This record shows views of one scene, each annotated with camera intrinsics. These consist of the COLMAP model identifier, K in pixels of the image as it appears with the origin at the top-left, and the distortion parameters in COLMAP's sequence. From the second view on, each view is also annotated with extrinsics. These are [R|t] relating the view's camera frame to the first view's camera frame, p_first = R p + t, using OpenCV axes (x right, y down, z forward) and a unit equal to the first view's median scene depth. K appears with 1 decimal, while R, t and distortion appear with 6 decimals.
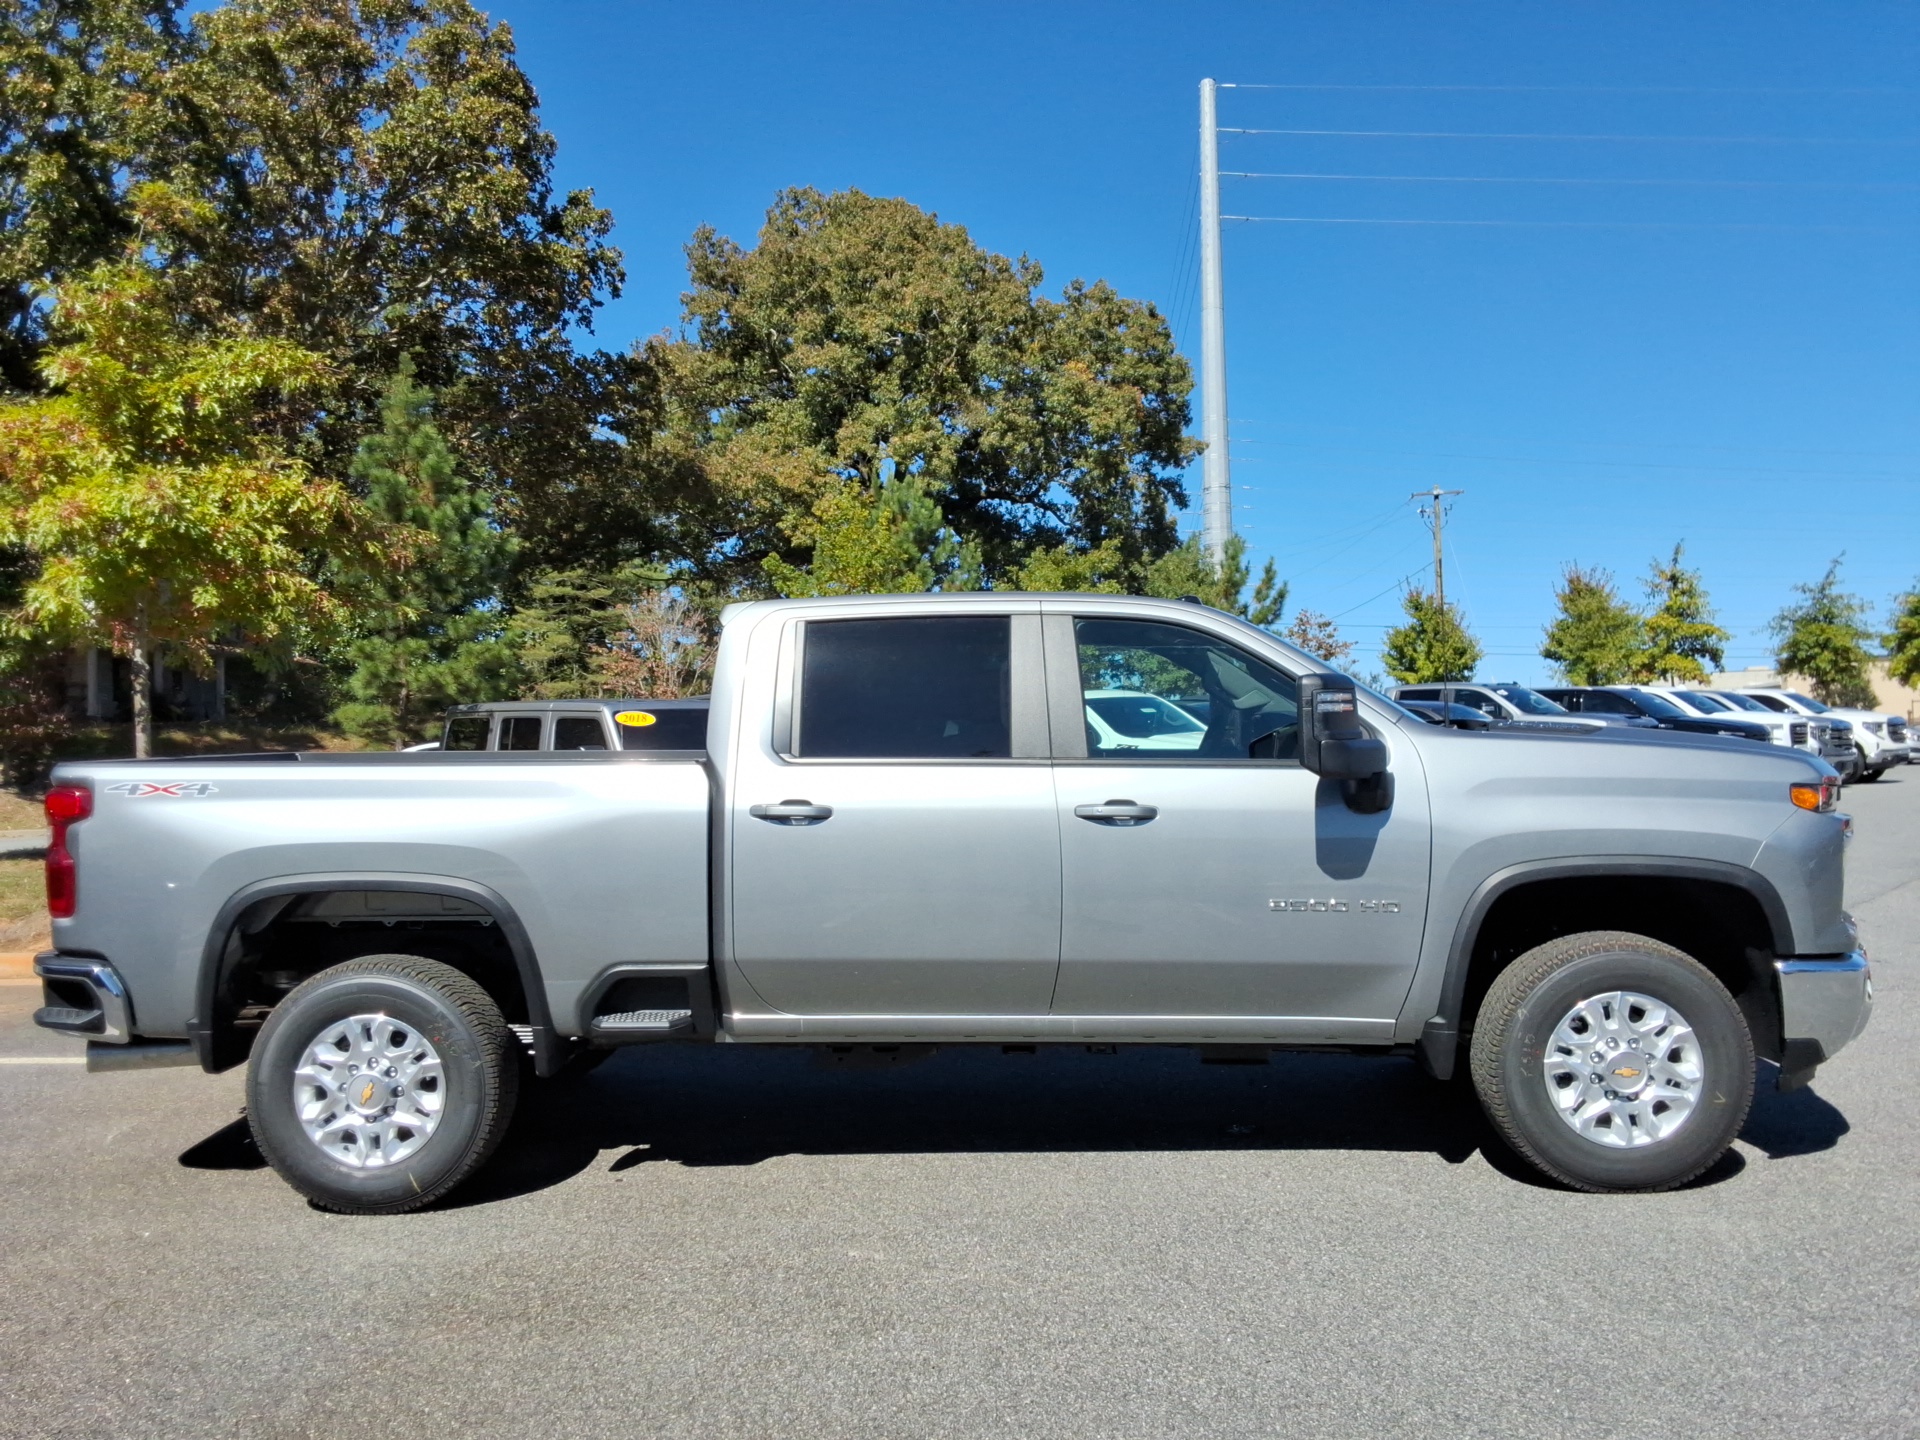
lens RADIAL K [[1572.1, 0, 967.6], [0, 1572.1, 726.8], [0, 0, 1]] dist [0.095599, -0.180734]
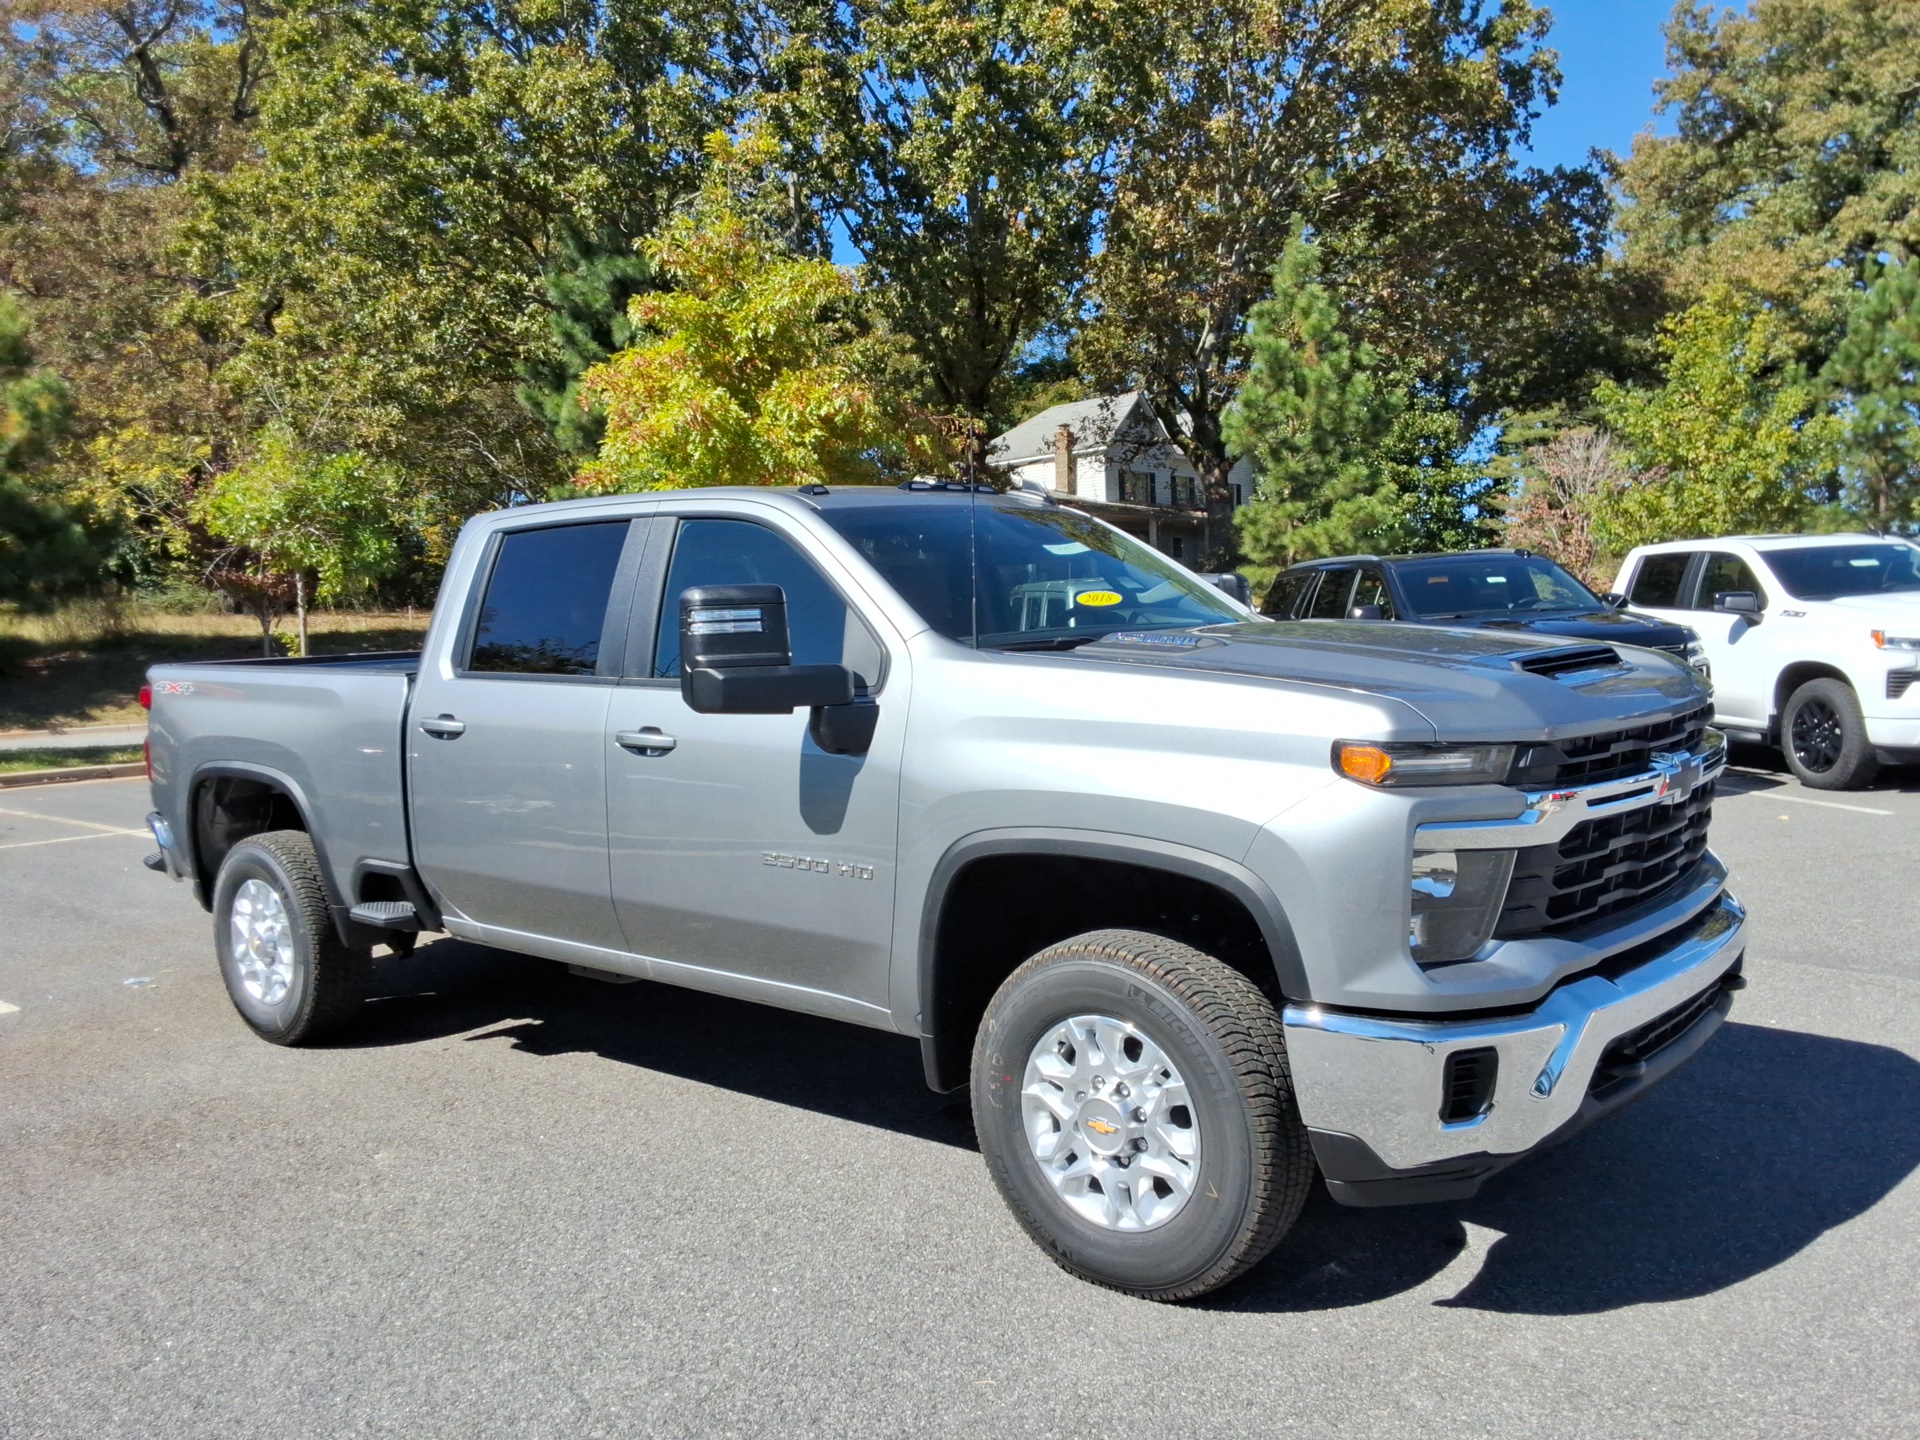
lens RADIAL K [[1572.1, 0, 967.6], [0, 1572.1, 726.8], [0, 0, 1]] dist [0.095599, -0.180734]
pose [[0.770202, 0.036735, -0.636741, 0.137592], [0.024203, 0.995938, 0.086733, -0.004330], [0.637341, -0.082213, 0.766184, 0.075015]]
